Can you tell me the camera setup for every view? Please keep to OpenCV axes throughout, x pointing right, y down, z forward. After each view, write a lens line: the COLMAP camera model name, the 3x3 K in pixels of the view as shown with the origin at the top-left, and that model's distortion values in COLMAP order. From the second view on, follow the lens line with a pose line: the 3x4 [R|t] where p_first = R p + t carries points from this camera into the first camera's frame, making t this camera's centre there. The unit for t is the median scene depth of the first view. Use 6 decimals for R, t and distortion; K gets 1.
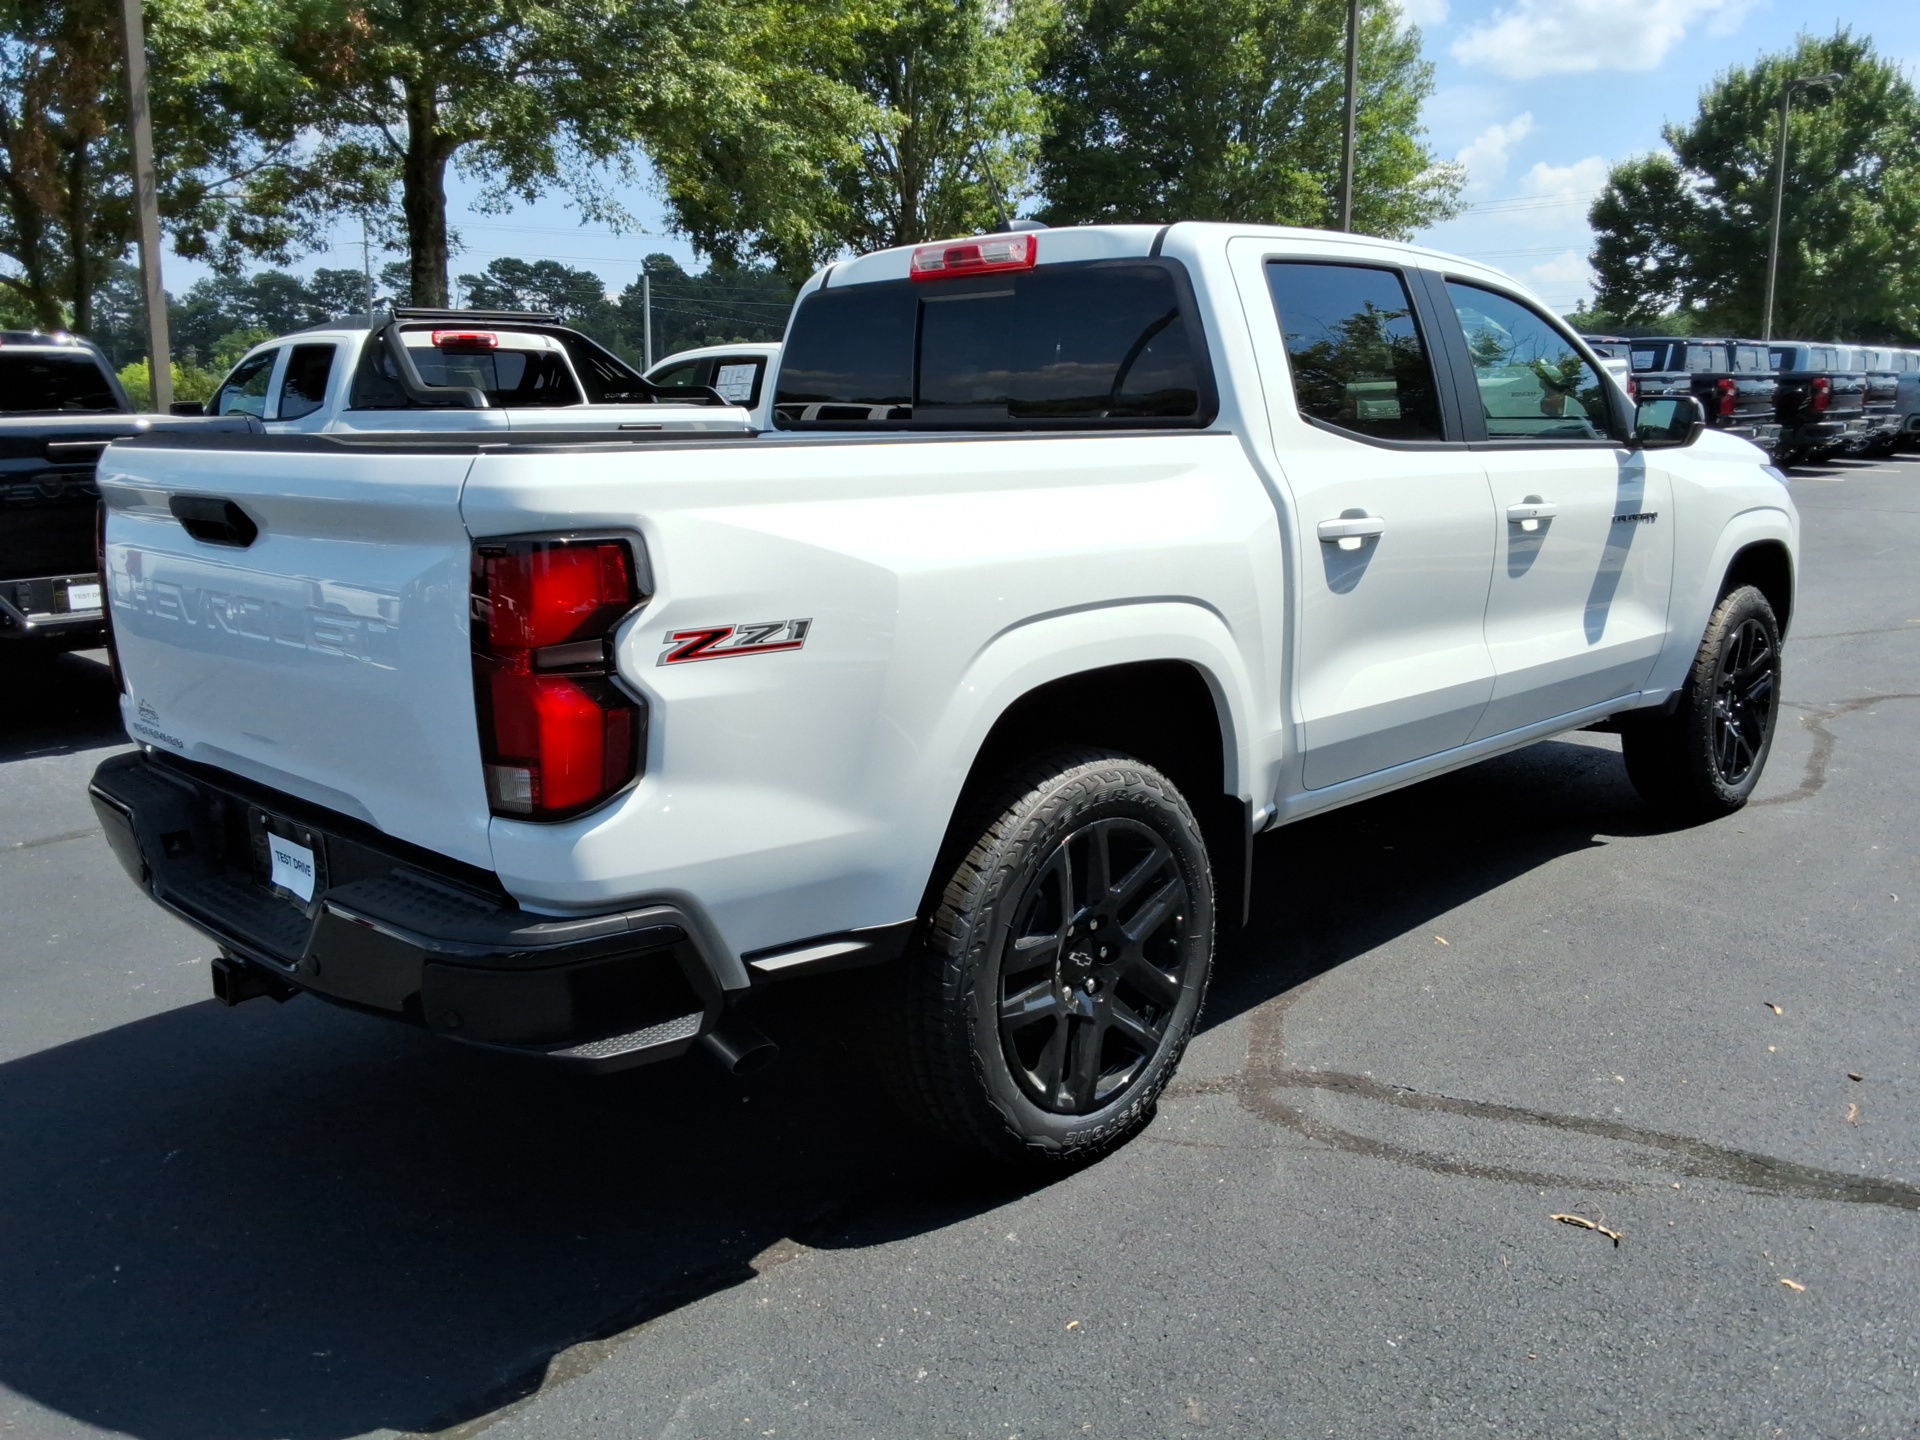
lens RADIAL K [[1554.8, 0, 981.1], [0, 1554.8, 710.6], [0, 0, 1]] dist [0.117347, -0.189708]
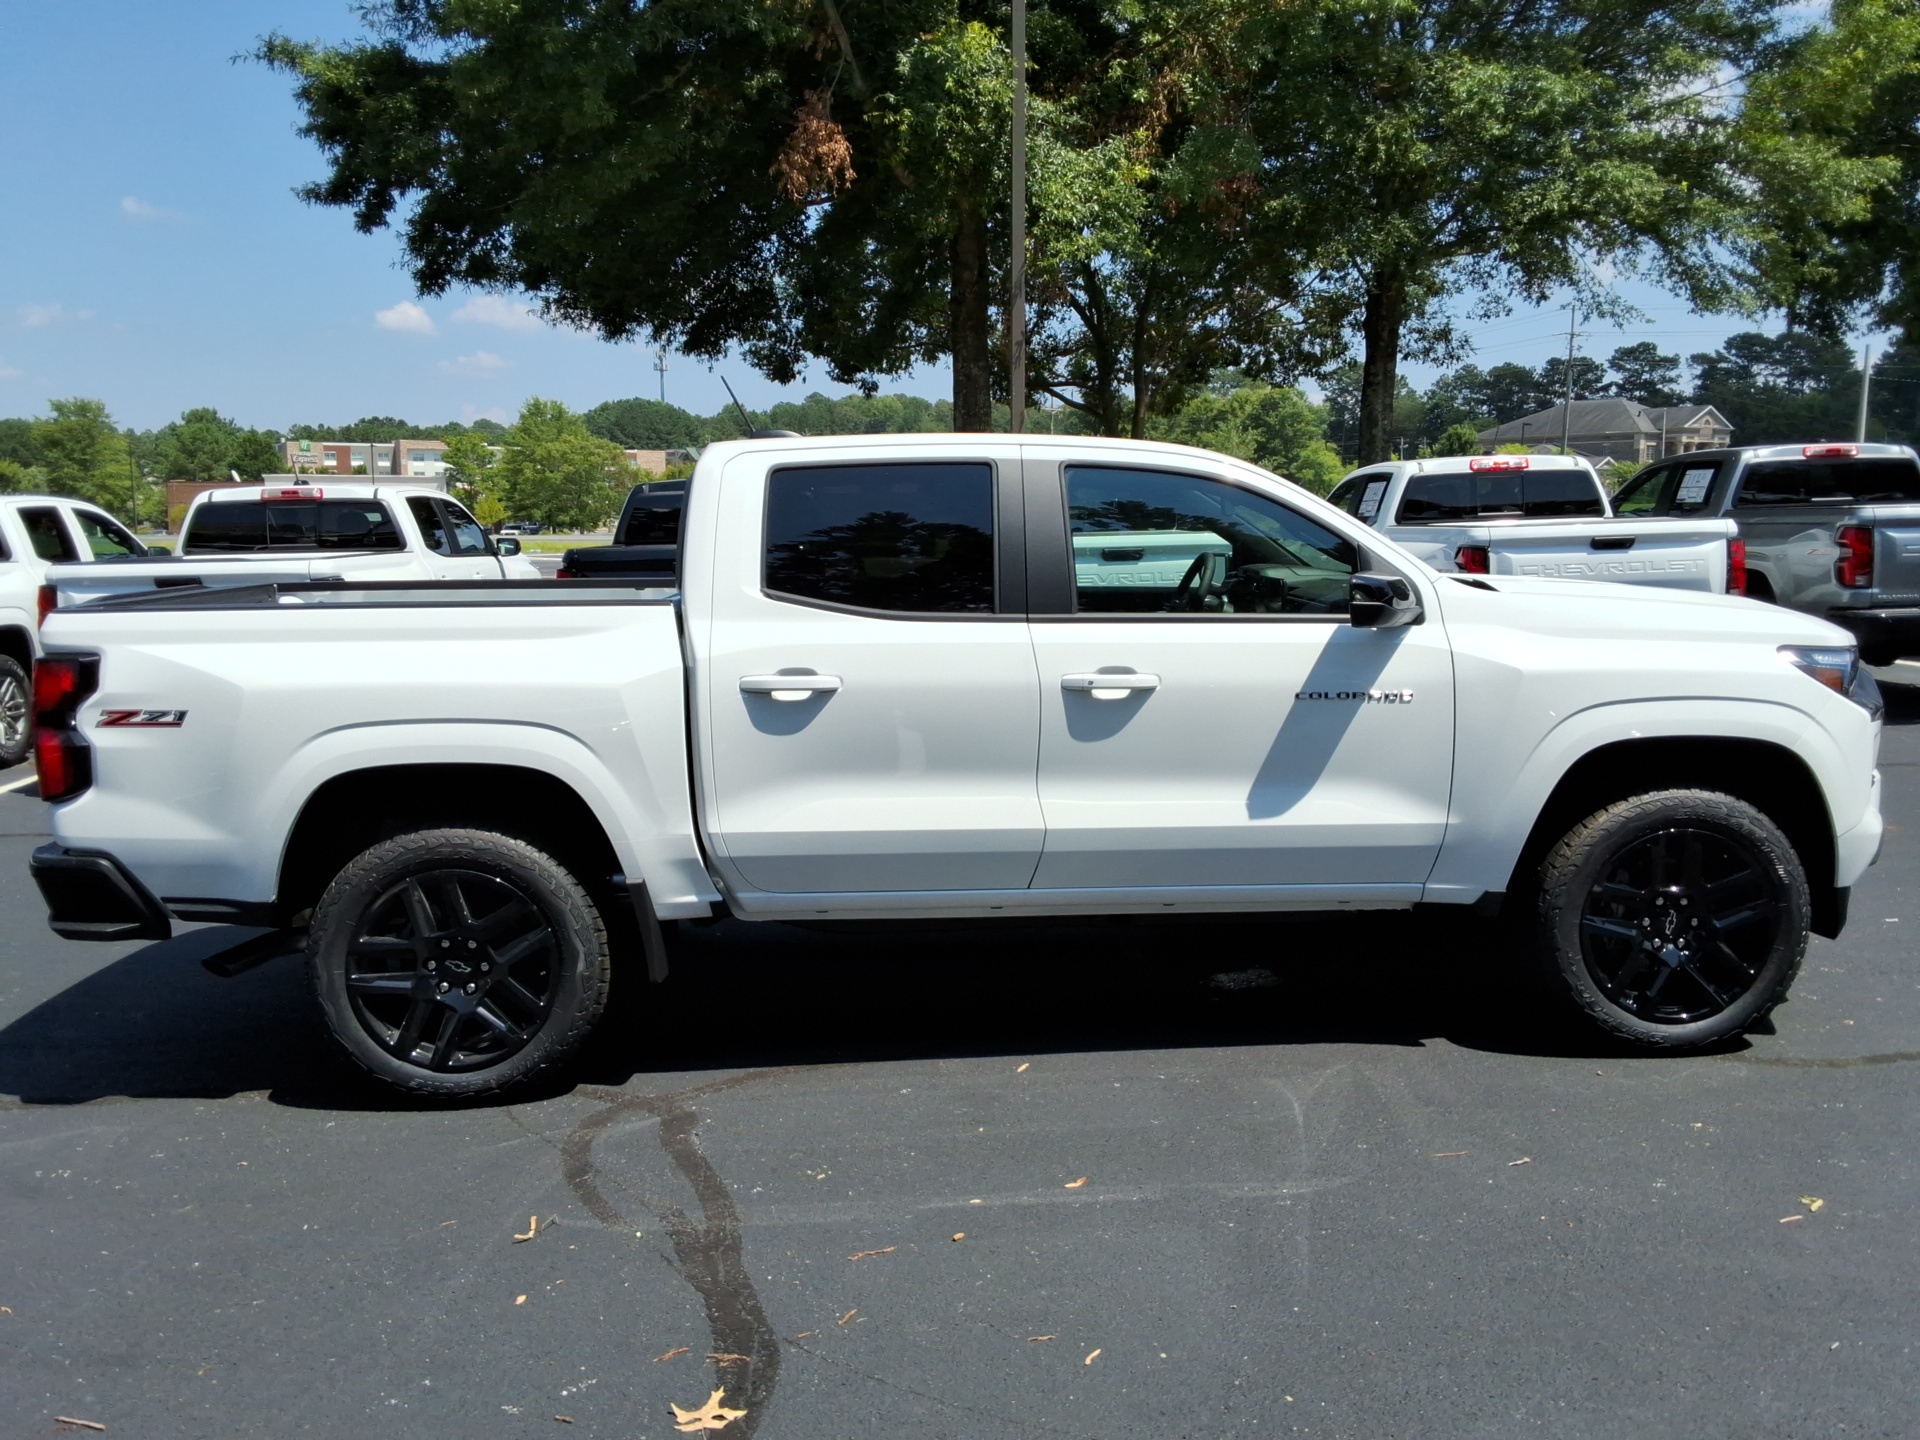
lens RADIAL K [[1554.8, 0, 981.1], [0, 1554.8, 710.6], [0, 0, 1]] dist [0.117347, -0.189708]
pose [[0.739254, 0.088412, -0.667598, 0.898255], [-0.121733, 0.992557, -0.003352, -0.083925], [0.662333, 0.083747, 0.744514, 0.144983]]
